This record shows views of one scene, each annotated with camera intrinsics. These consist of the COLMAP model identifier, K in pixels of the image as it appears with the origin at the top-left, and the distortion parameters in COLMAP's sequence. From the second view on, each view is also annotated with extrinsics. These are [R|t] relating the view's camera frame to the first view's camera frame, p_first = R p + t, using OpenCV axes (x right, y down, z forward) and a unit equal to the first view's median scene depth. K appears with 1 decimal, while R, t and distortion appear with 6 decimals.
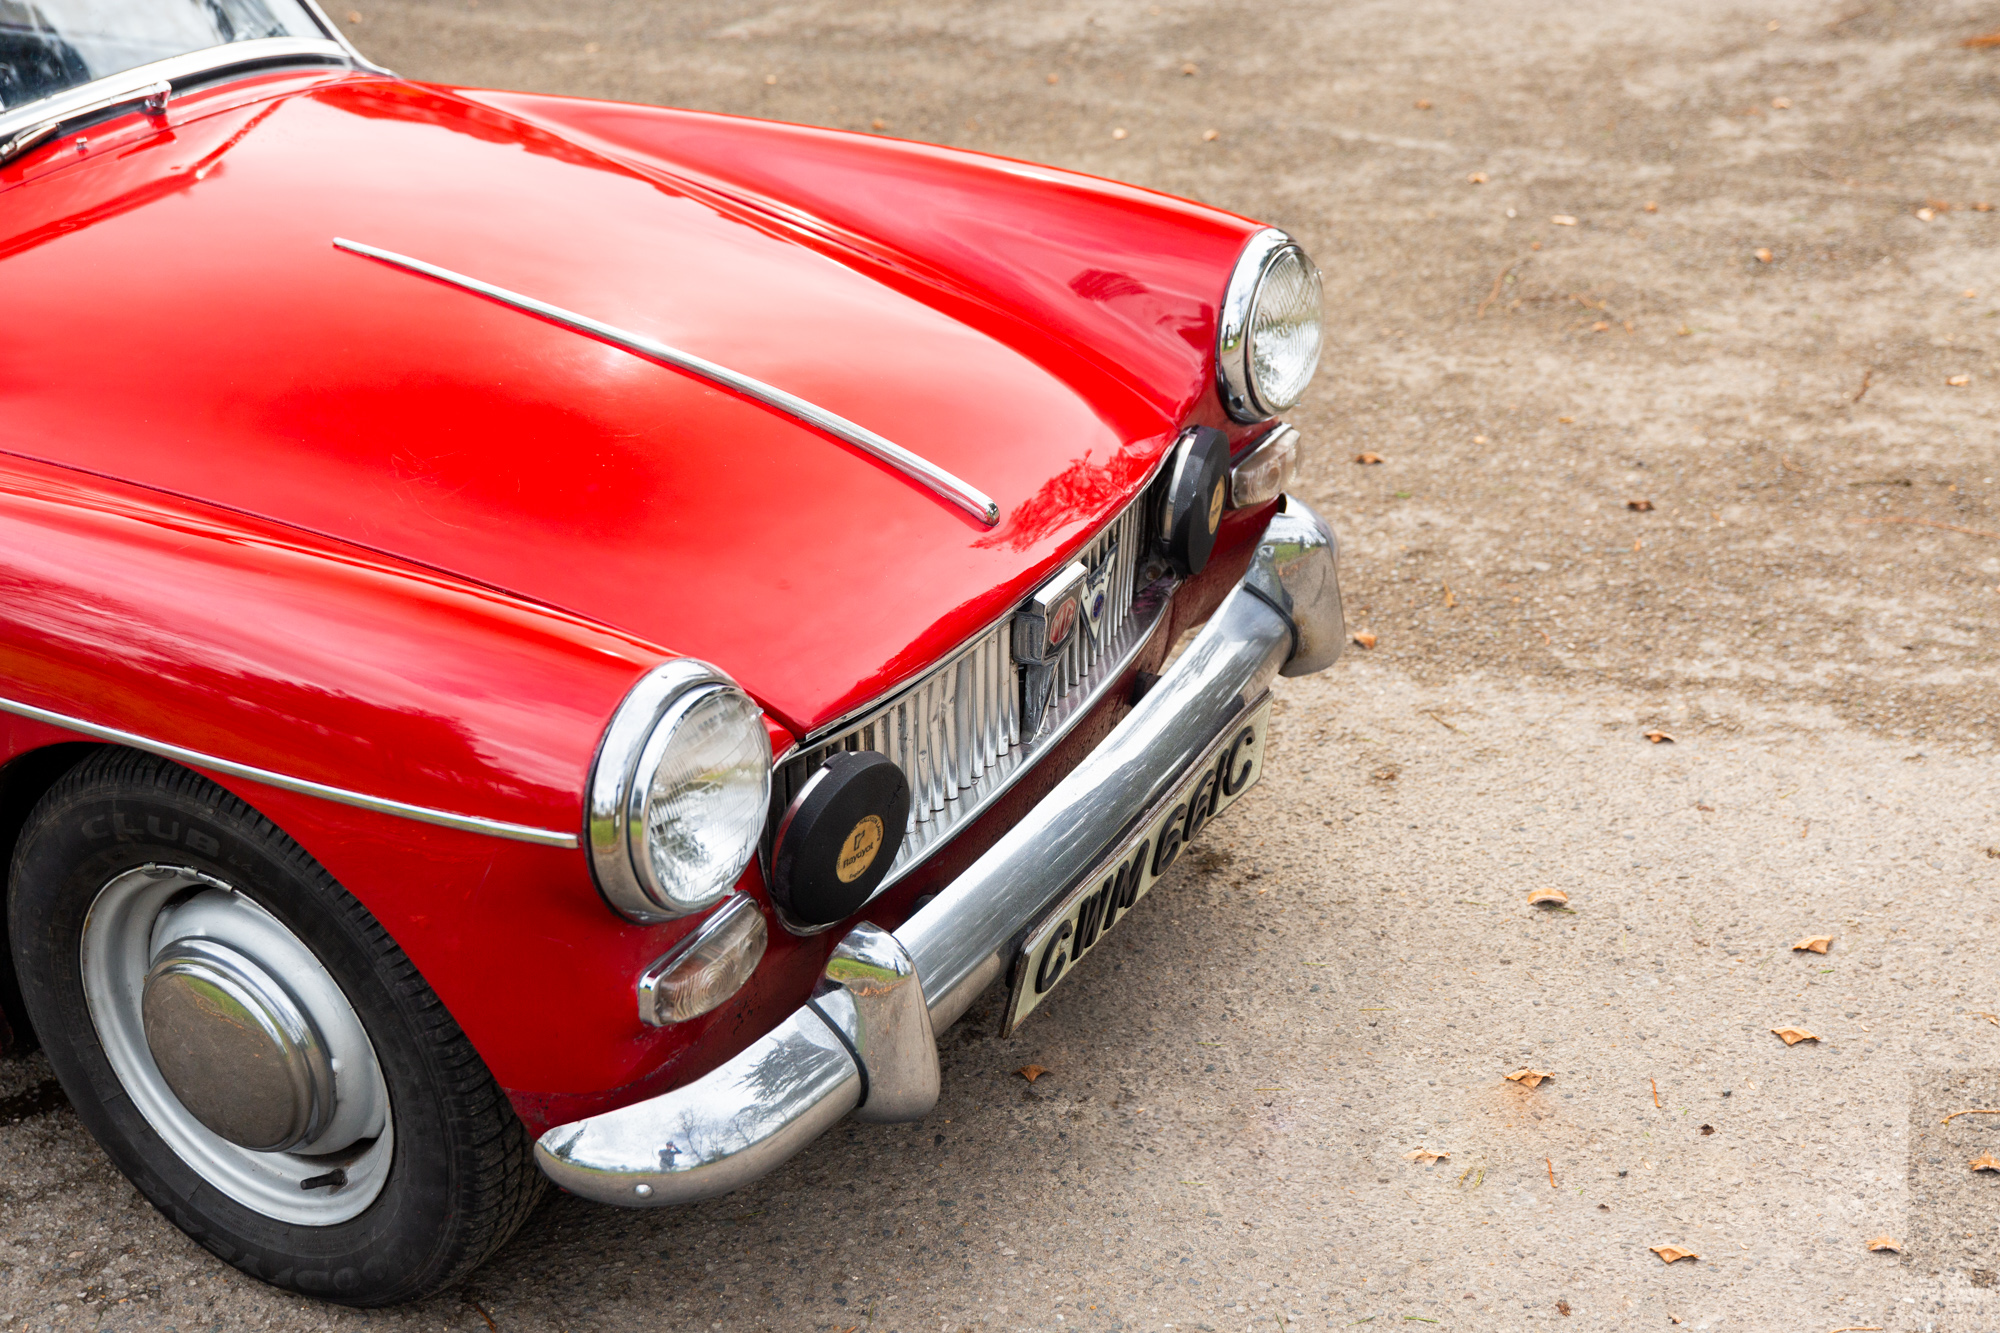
lens RADIAL K [[2910.4, 0, 1000.2], [0, 2910.4, 666.2], [0, 0, 1]] dist [-0.004322, 0.000000]
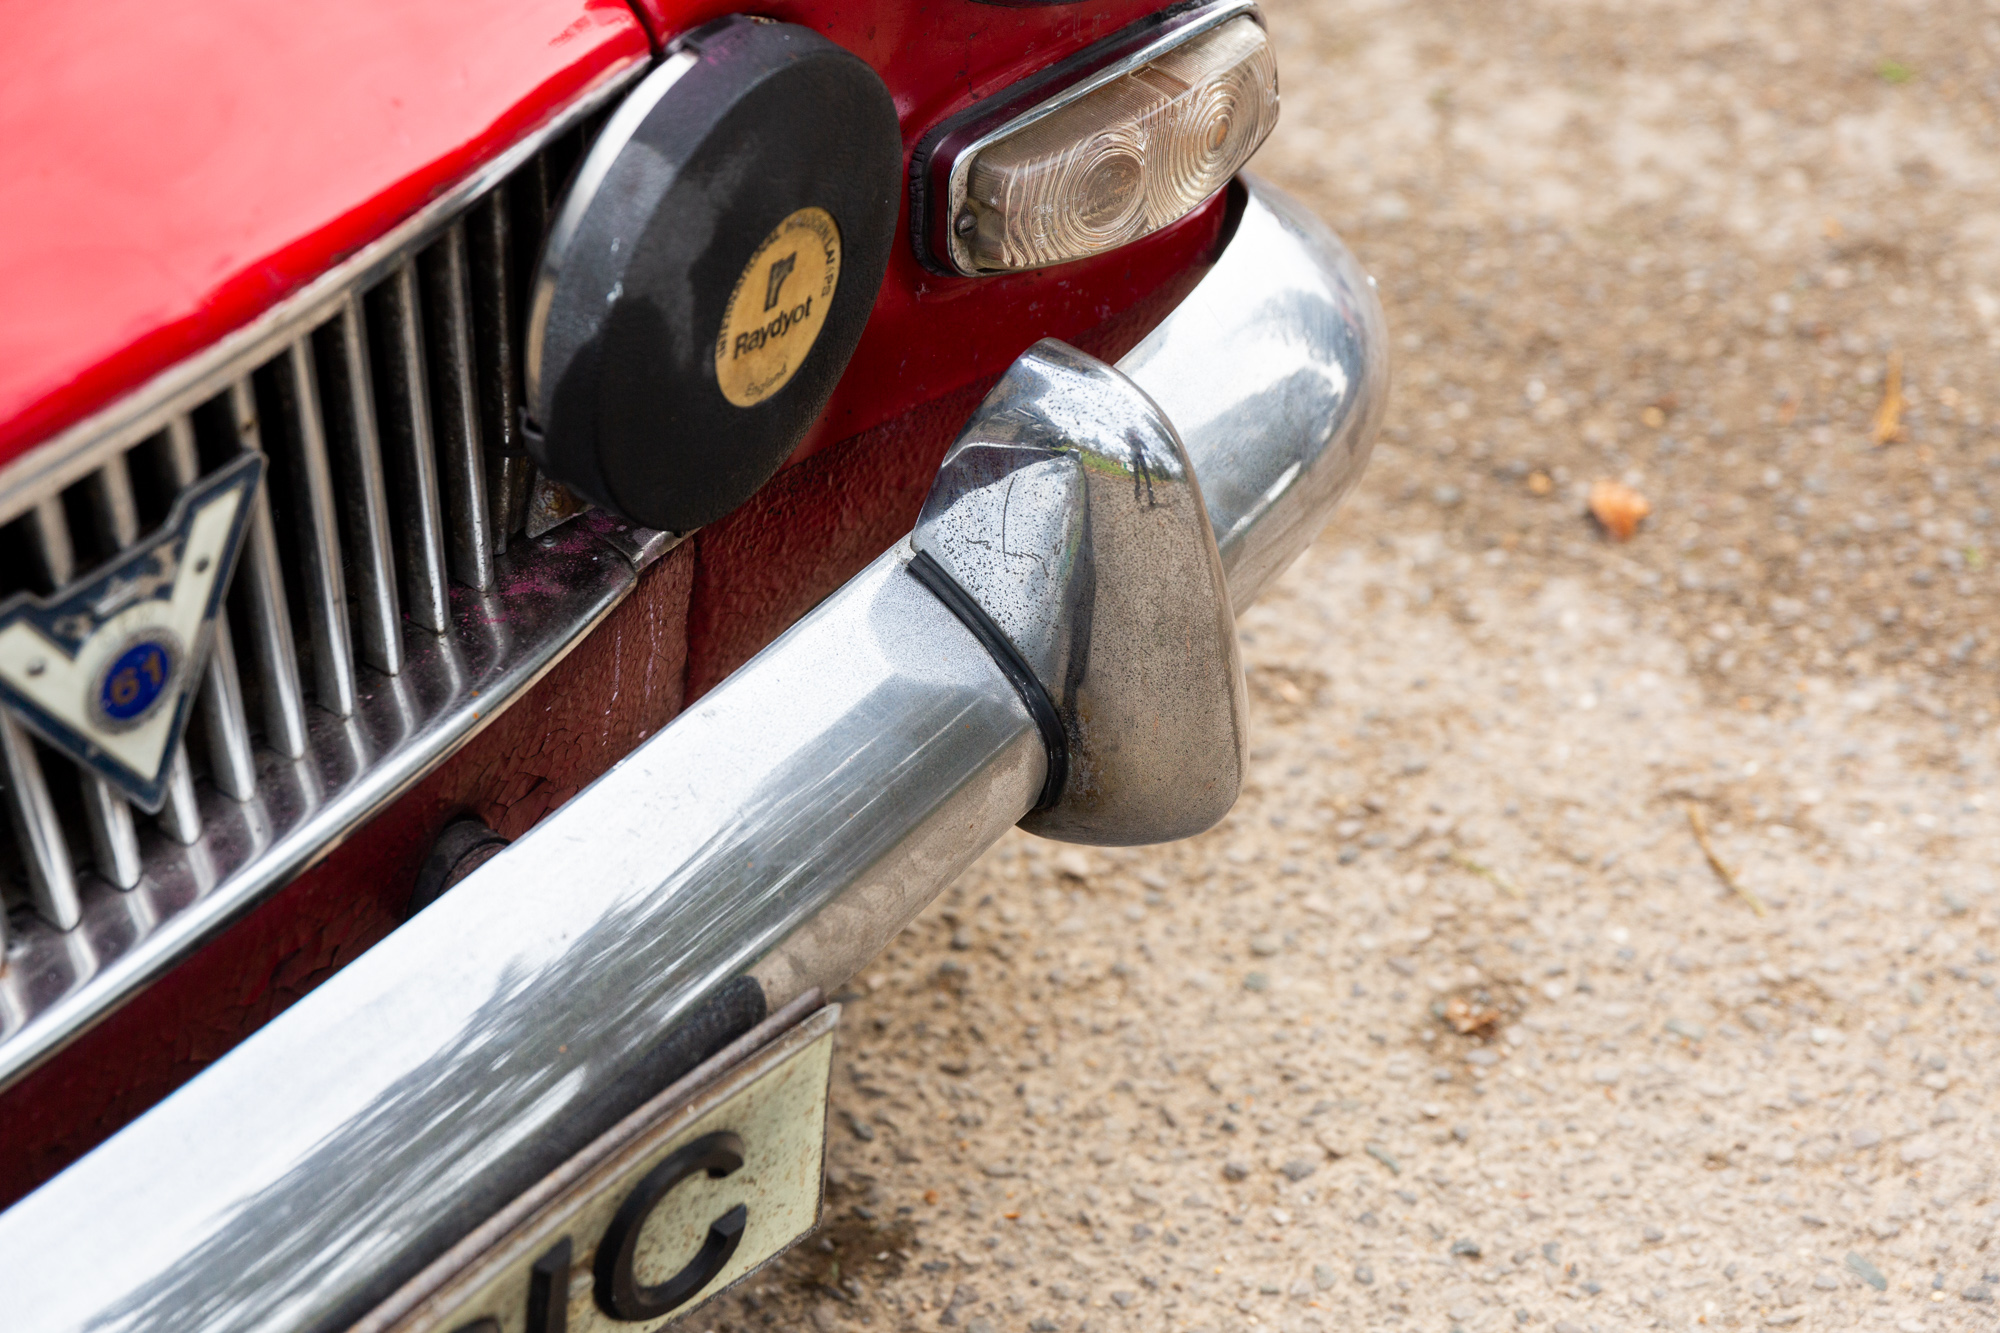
lens RADIAL K [[3561.4, 0, 999.5], [0, 3561.4, 668.4], [0, 0, 1]] dist [-0.000321, 0.000000]
pose [[0.969922, 0.174578, -0.169627, 0.133551], [-0.134037, 0.964747, 0.226488, -0.085718], [0.203187, -0.196939, 0.959130, 0.553352]]
